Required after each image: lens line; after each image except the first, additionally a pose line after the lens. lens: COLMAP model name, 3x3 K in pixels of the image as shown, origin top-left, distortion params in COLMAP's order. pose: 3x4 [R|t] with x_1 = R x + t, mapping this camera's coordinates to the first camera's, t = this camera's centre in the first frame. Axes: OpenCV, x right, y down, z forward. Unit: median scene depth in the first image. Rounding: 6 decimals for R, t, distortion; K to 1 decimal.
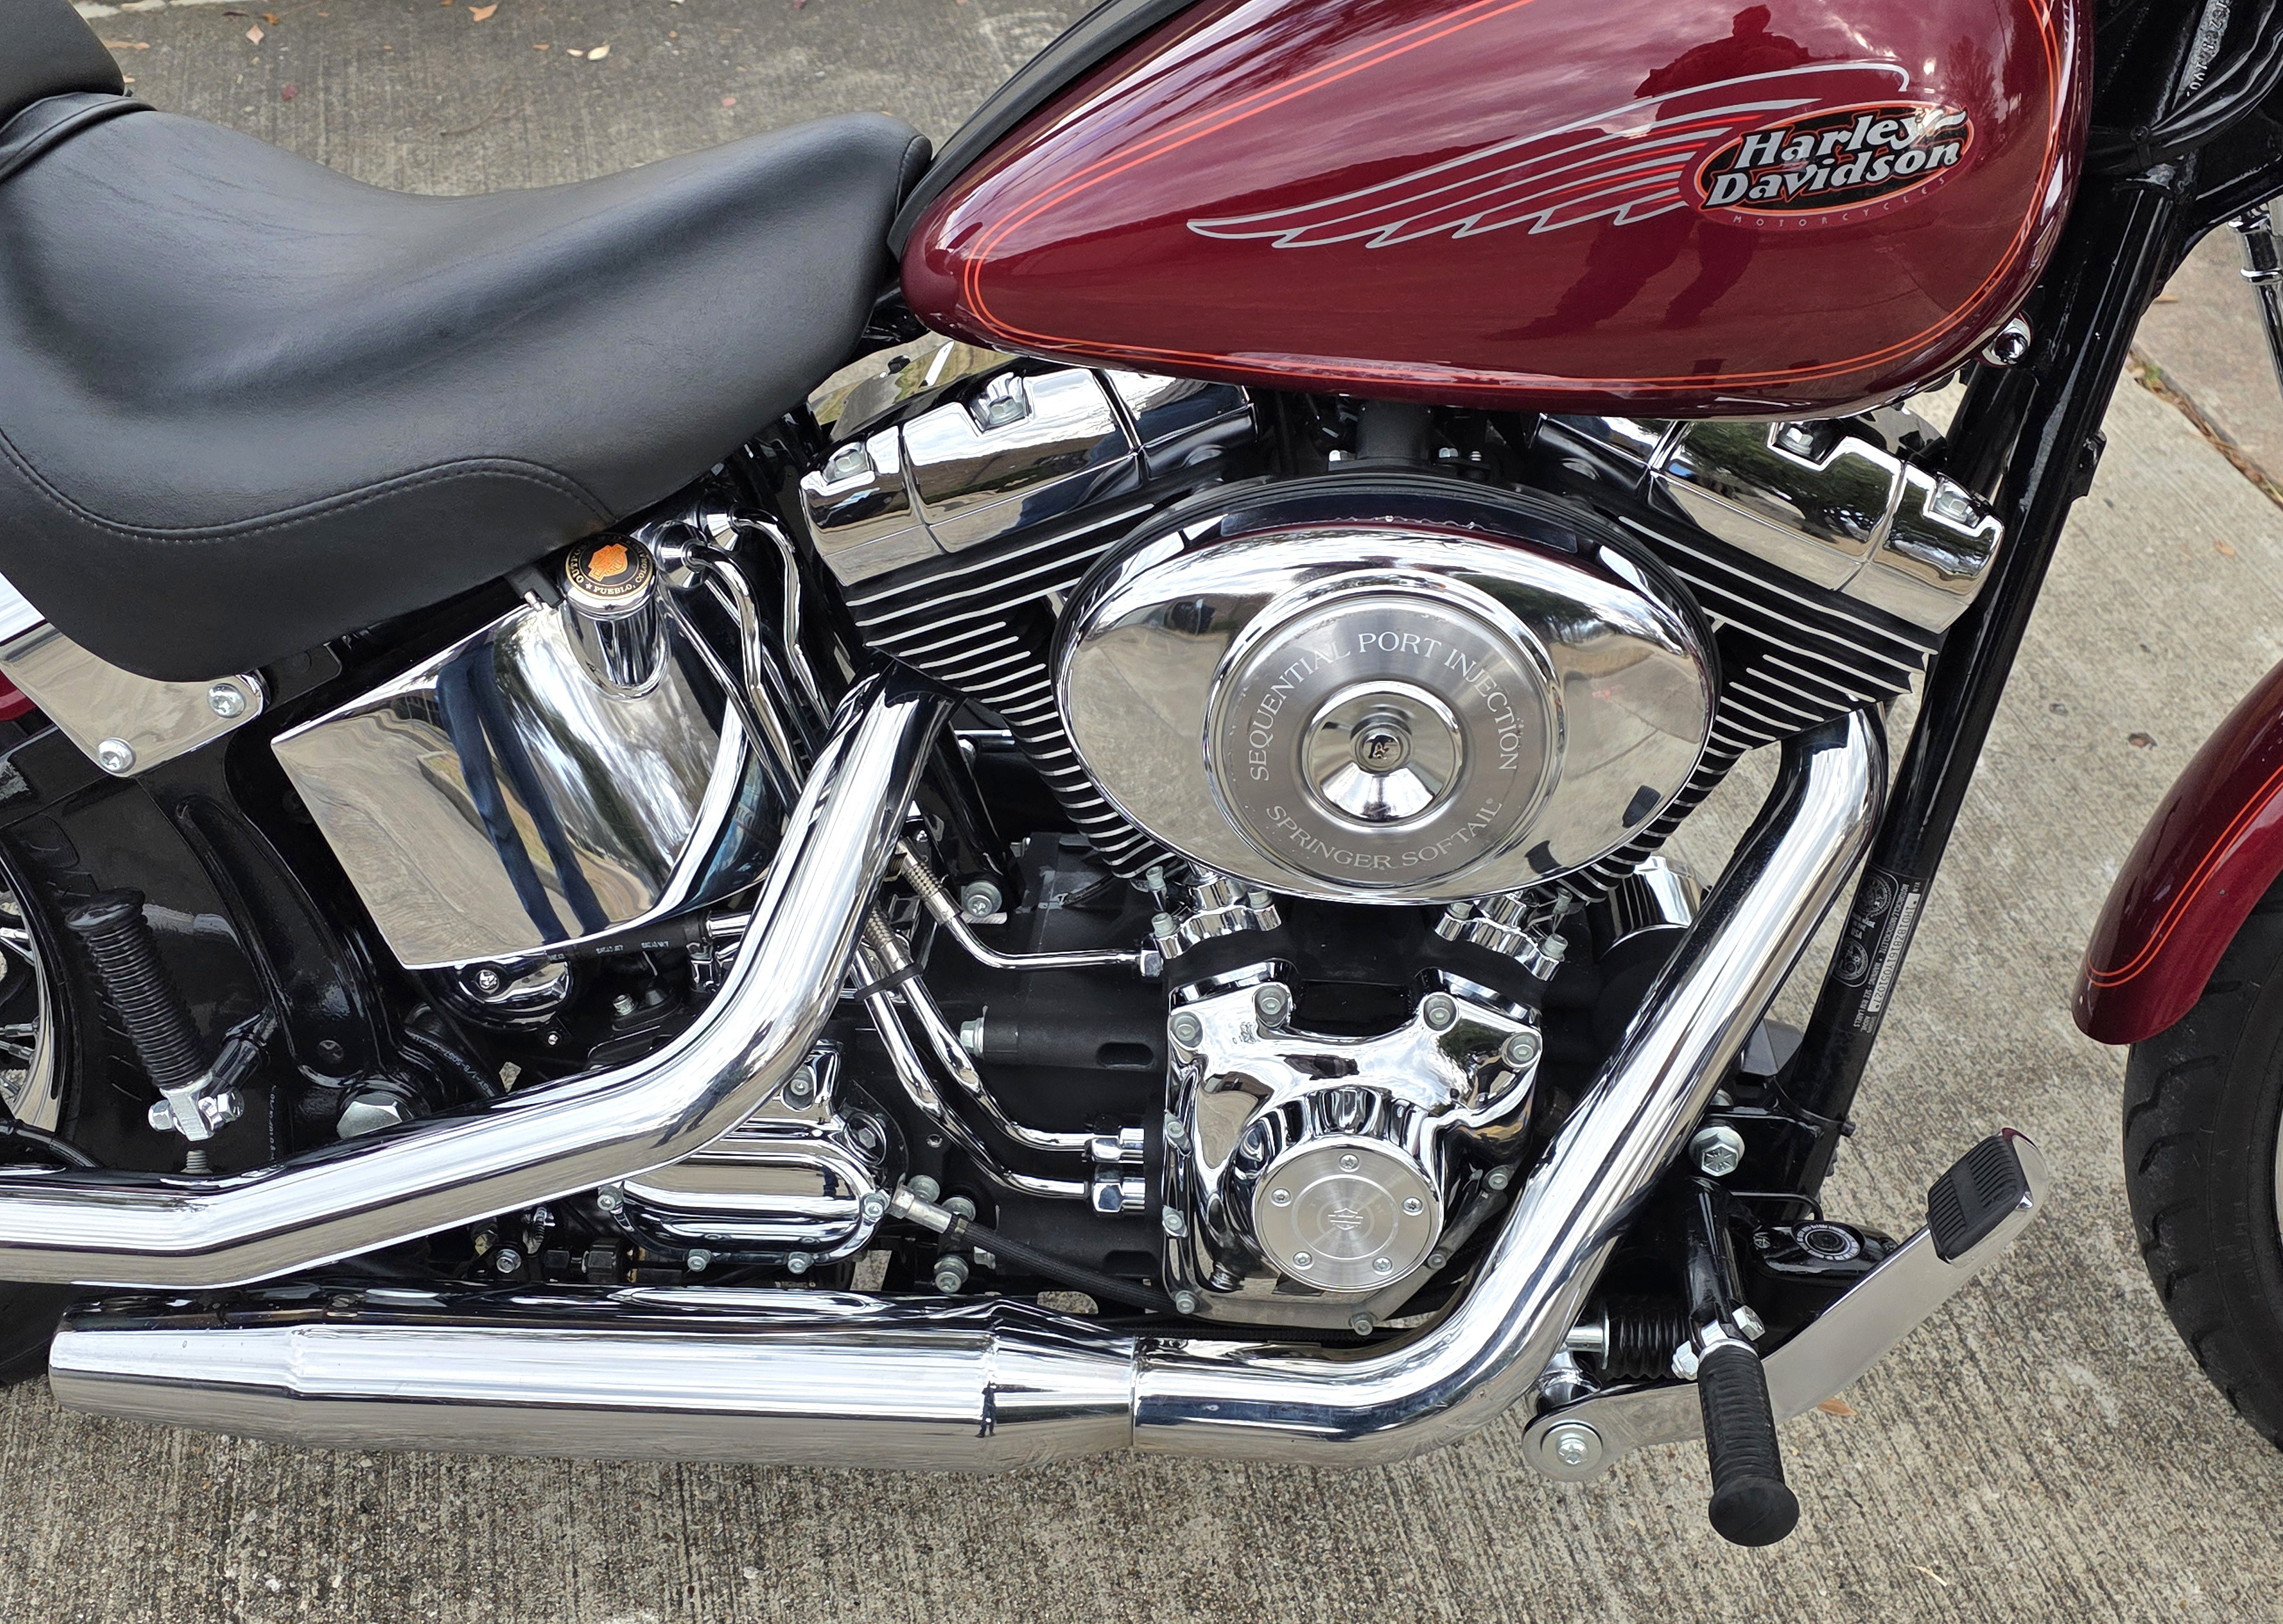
lens RADIAL K [[2338.4, 0, 1128.9], [0, 2338.4, 841.4], [0, 0, 1]] dist [0.042313, 0.000000]
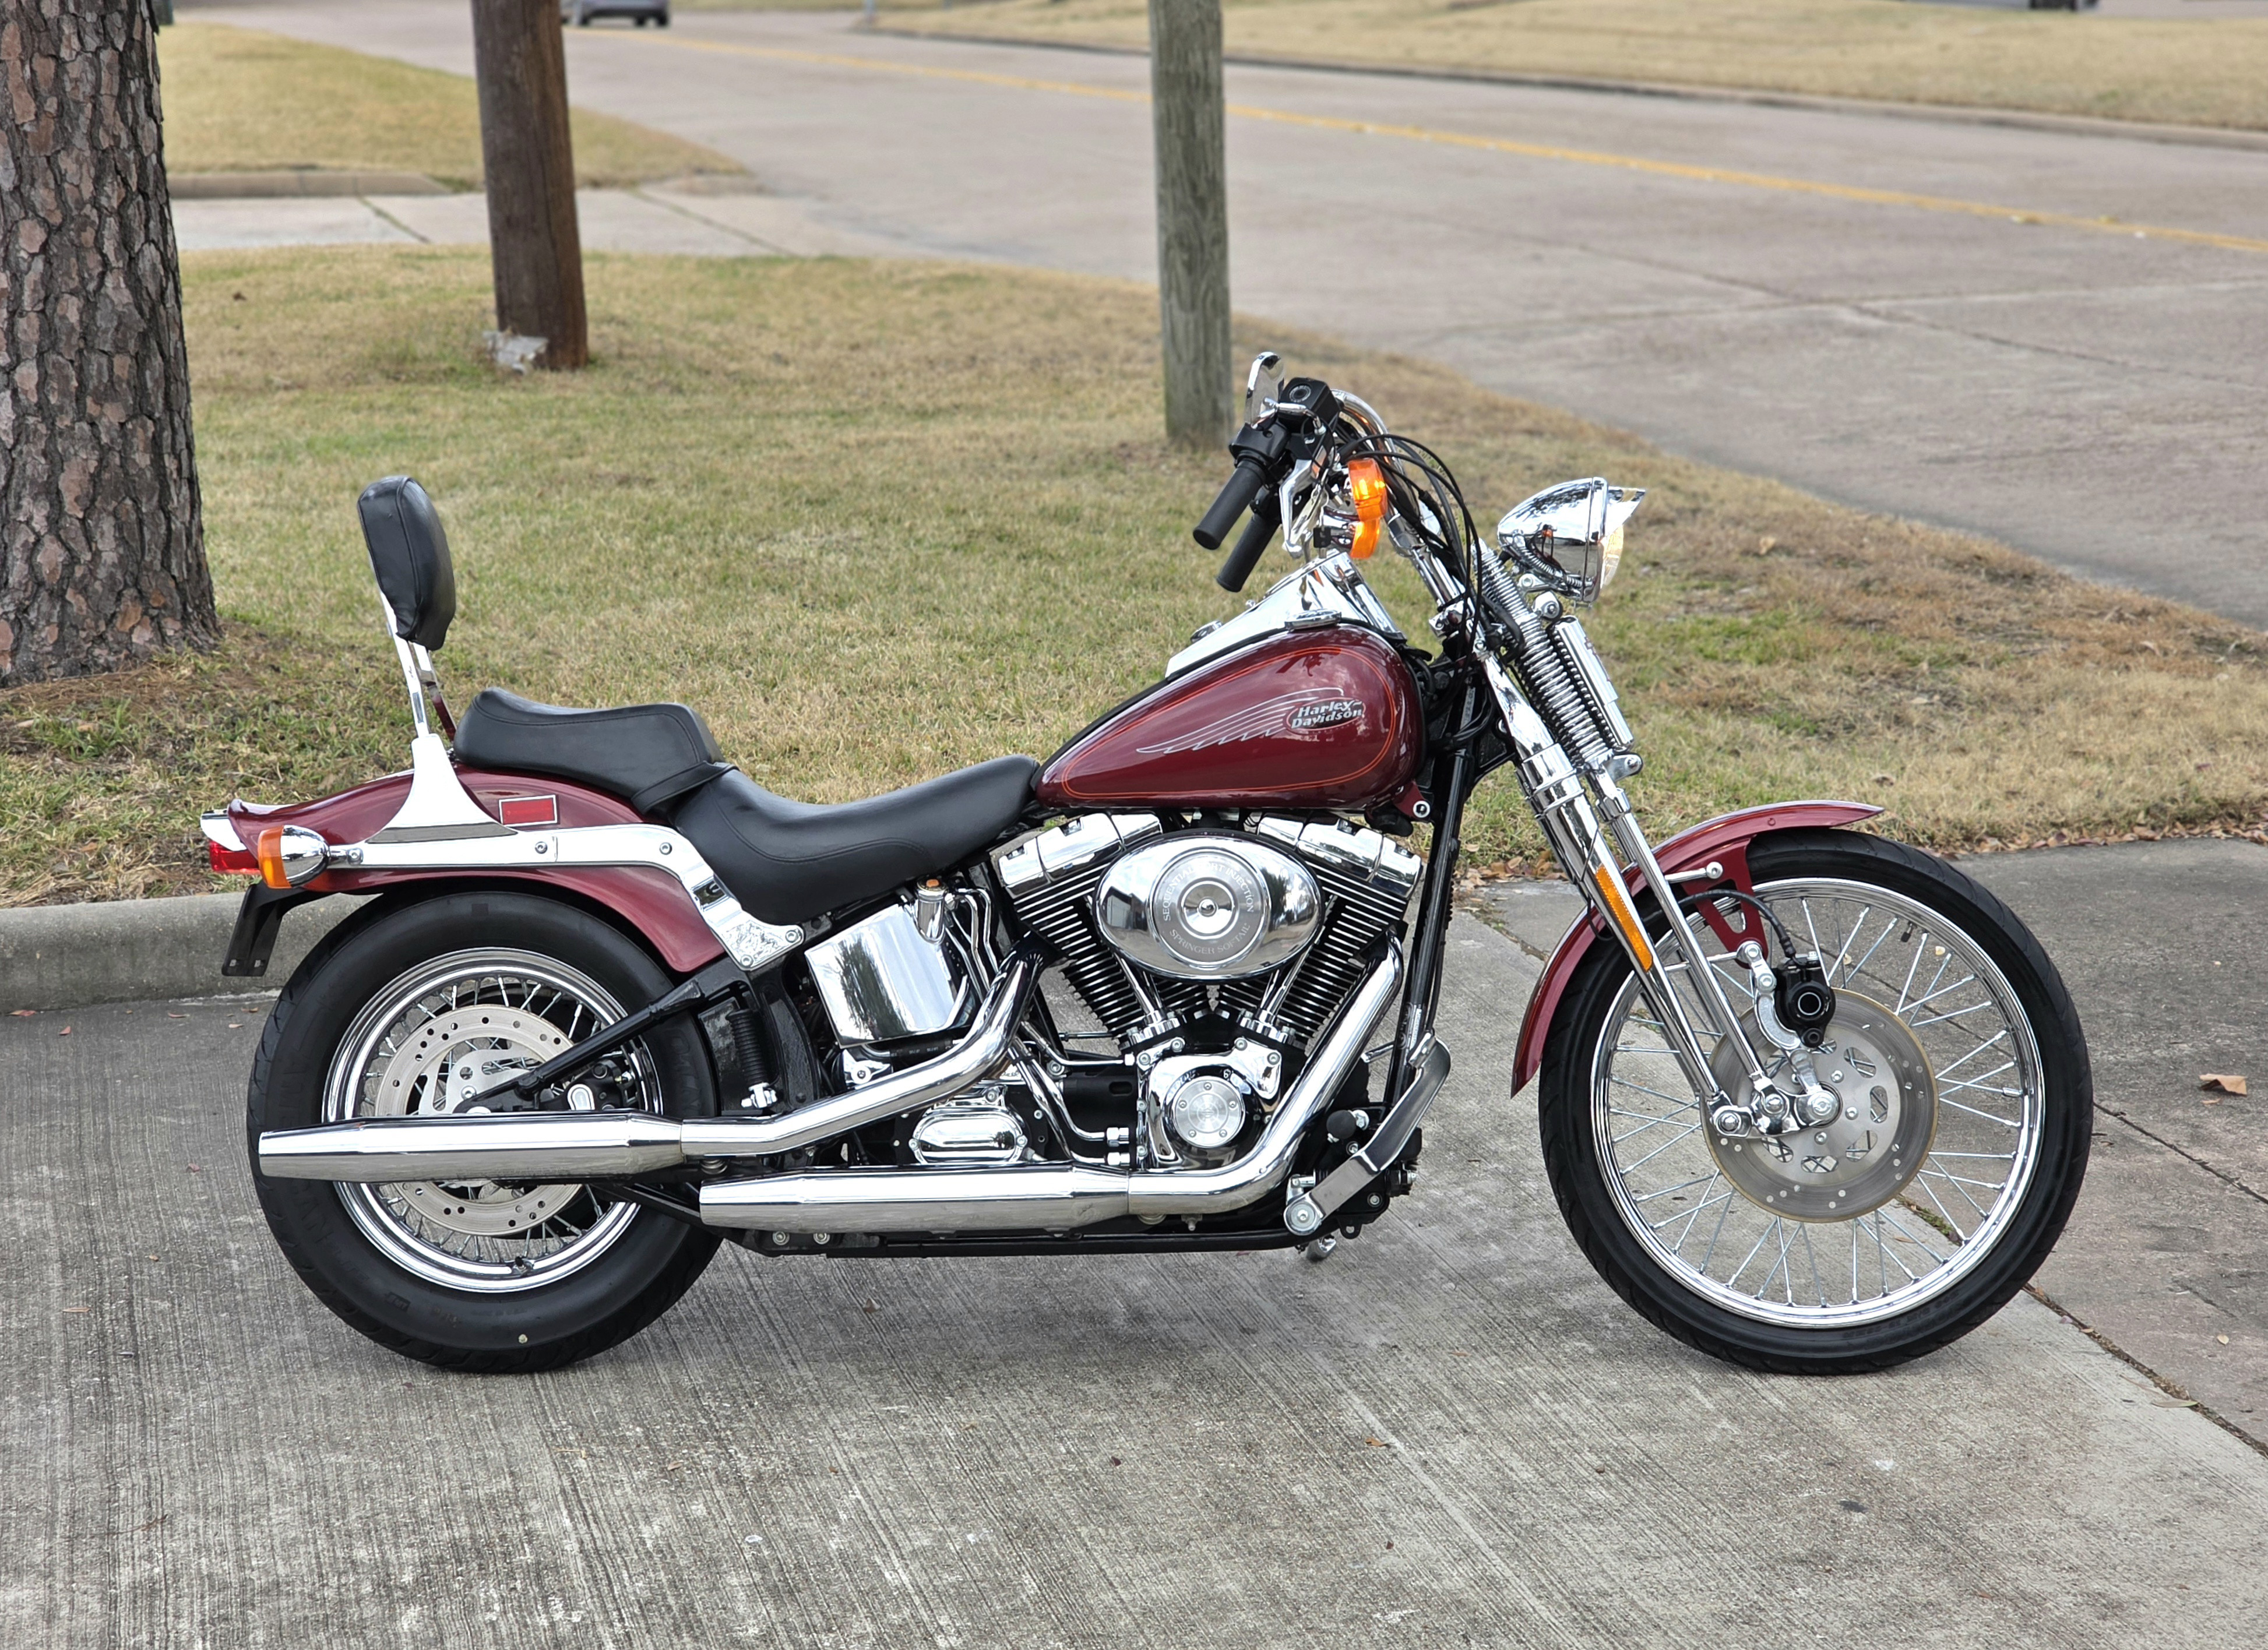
lens RADIAL K [[4707.8, 0, 1154.1], [0, 4707.8, 858.4], [0, 0, 1]] dist [0.051841, 0.000000]
pose [[0.998698, -0.012110, 0.049550, -0.215304], [0.035216, 0.866445, -0.498030, 2.417670], [-0.036901, 0.499126, 0.865743, -3.535658]]
